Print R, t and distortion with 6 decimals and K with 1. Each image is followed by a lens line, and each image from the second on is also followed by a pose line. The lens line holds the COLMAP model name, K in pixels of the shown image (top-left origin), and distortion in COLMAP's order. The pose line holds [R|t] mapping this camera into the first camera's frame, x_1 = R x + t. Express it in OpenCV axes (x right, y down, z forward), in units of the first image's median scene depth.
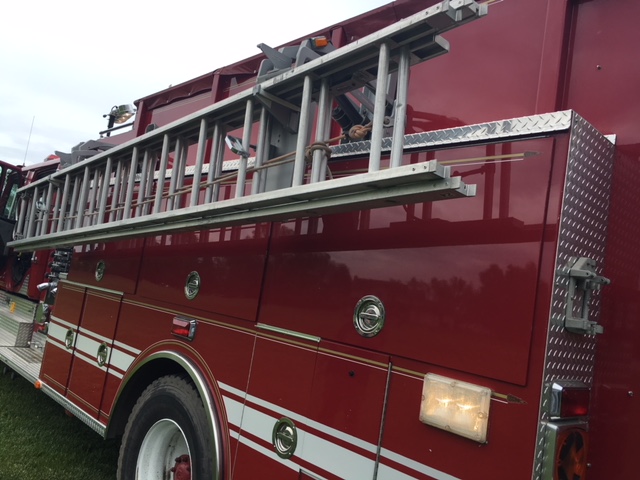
lens RADIAL K [[546.9, 0, 320.0], [0, 546.9, 240.0], [0, 0, 1]] dist [0.081919, -0.106927]
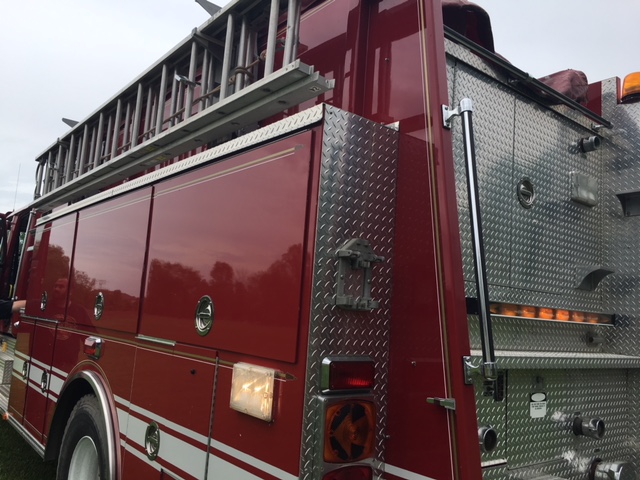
lens RADIAL K [[546.9, 0, 320.0], [0, 546.9, 240.0], [0, 0, 1]] dist [0.081919, -0.106927]
pose [[0.993203, -0.098299, -0.062332, 0.348443], [0.095964, 0.994604, -0.039427, 0.051402], [0.065871, 0.033177, 0.997276, -0.039235]]
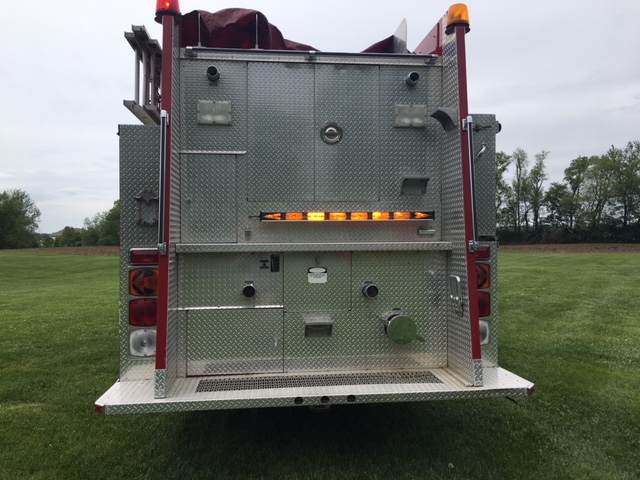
lens RADIAL K [[546.9, 0, 320.0], [0, 546.9, 240.0], [0, 0, 1]] dist [0.081919, -0.106927]
pose [[0.791360, -0.156339, -0.591022, 1.636541], [0.193170, 0.981165, -0.000892, 0.261035], [0.580030, -0.113462, 0.806655, -0.240088]]
